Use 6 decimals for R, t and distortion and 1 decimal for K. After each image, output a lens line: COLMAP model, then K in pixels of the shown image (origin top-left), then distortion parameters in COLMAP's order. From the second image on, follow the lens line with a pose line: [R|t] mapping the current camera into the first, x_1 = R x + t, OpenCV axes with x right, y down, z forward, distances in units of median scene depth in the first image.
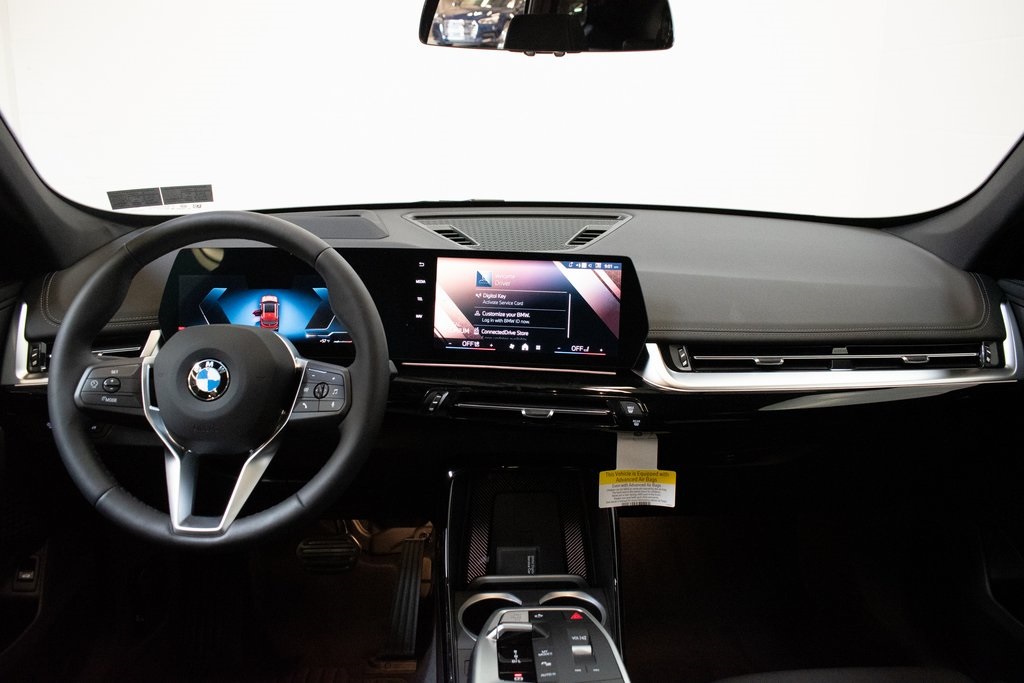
lens RADIAL K [[793.4, 0, 512.0], [0, 793.4, 341.5], [0, 0, 1]] dist [-0.093596, 0.009400]
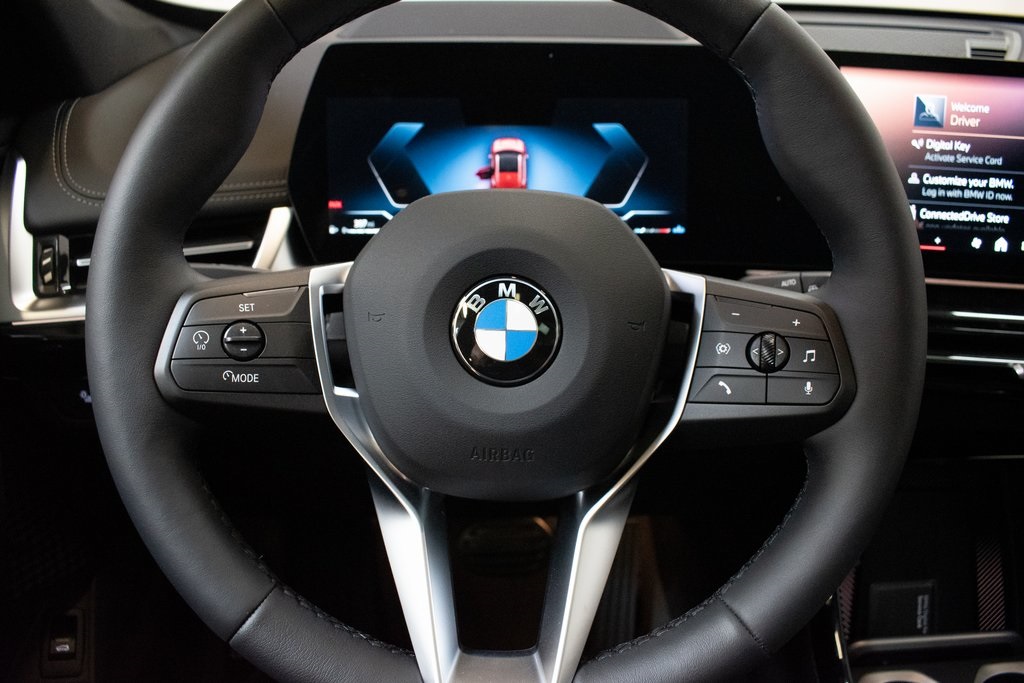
lens RADIAL K [[793.4, 0, 512.0], [0, 793.4, 341.5], [0, 0, 1]] dist [-0.093596, 0.009400]
pose [[0.999912, 0.002071, -0.013074, -0.302372], [-0.000172, 0.989633, 0.143620, -0.002248], [0.013236, -0.143605, 0.989547, 0.483656]]
